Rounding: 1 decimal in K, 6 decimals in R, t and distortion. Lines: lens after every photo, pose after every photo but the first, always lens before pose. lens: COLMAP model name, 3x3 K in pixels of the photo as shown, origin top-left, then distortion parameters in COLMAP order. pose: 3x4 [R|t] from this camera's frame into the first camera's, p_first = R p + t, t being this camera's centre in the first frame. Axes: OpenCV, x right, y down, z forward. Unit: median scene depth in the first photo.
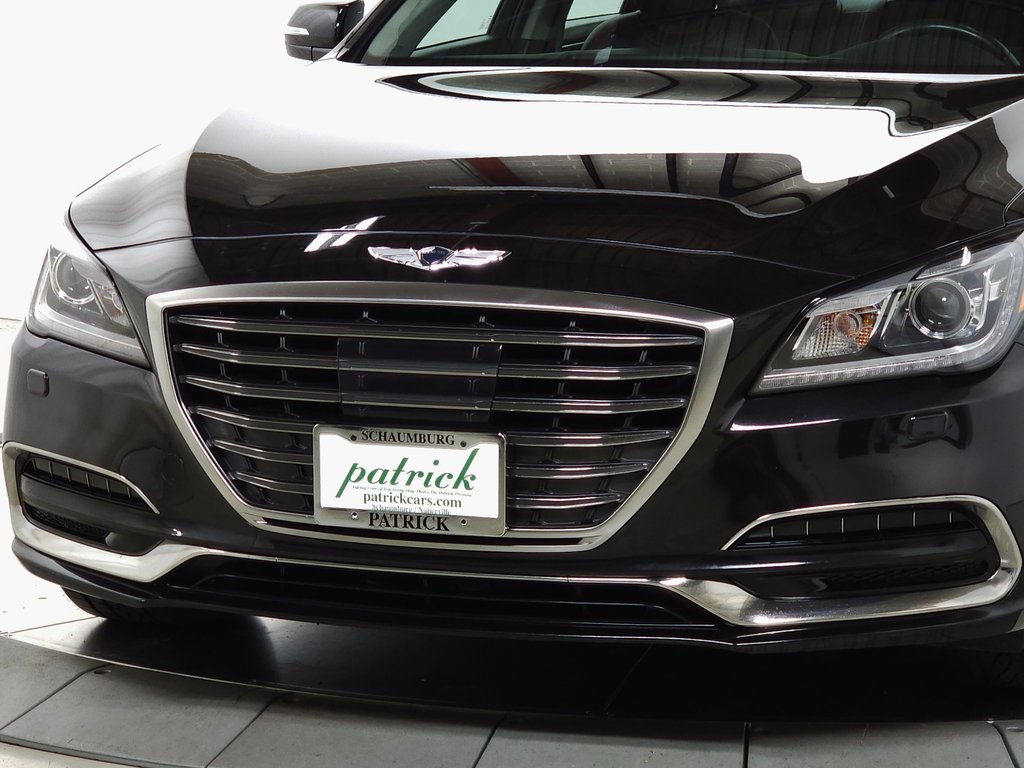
lens RADIAL K [[3336.2, 0, 512.0], [0, 3336.2, 384.0], [0, 0, 1]] dist [-1.490432, 30.722988]
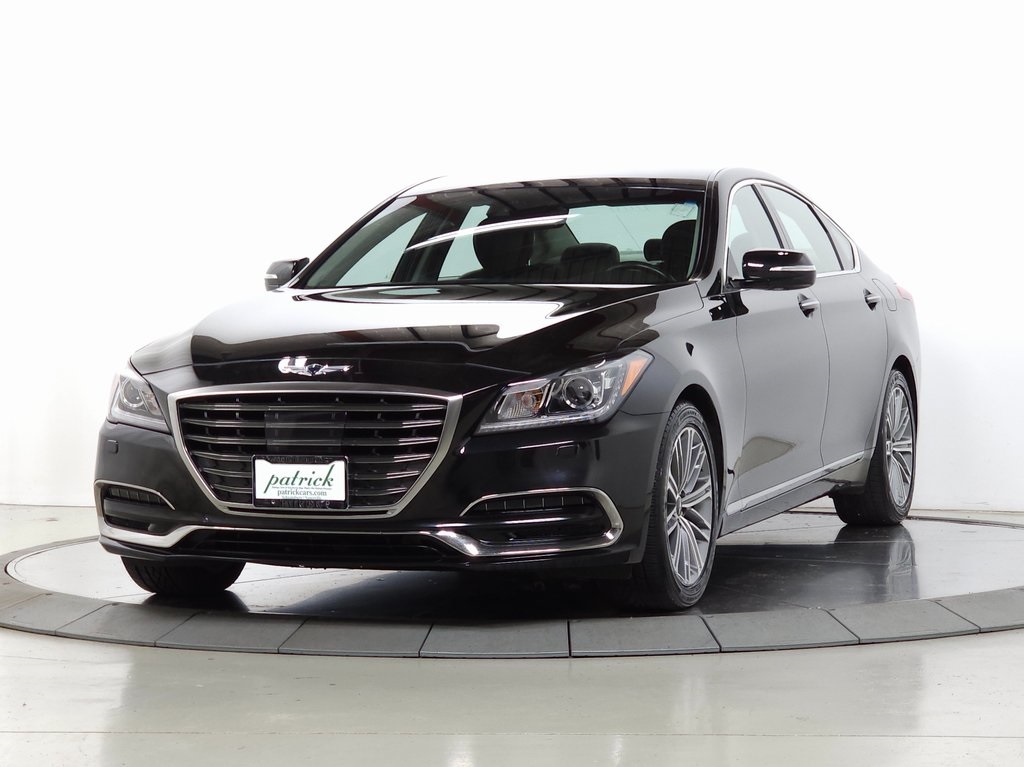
lens RADIAL K [[3336.2, 0, 512.0], [0, 3336.2, 383.5], [0, 0, 1]] dist [-1.490432, 30.722988]
pose [[0.999221, -0.007444, -0.038744, 0.167568], [0.003021, 0.993594, -0.112968, 0.190130], [0.039337, 0.112763, 0.992843, -0.918682]]
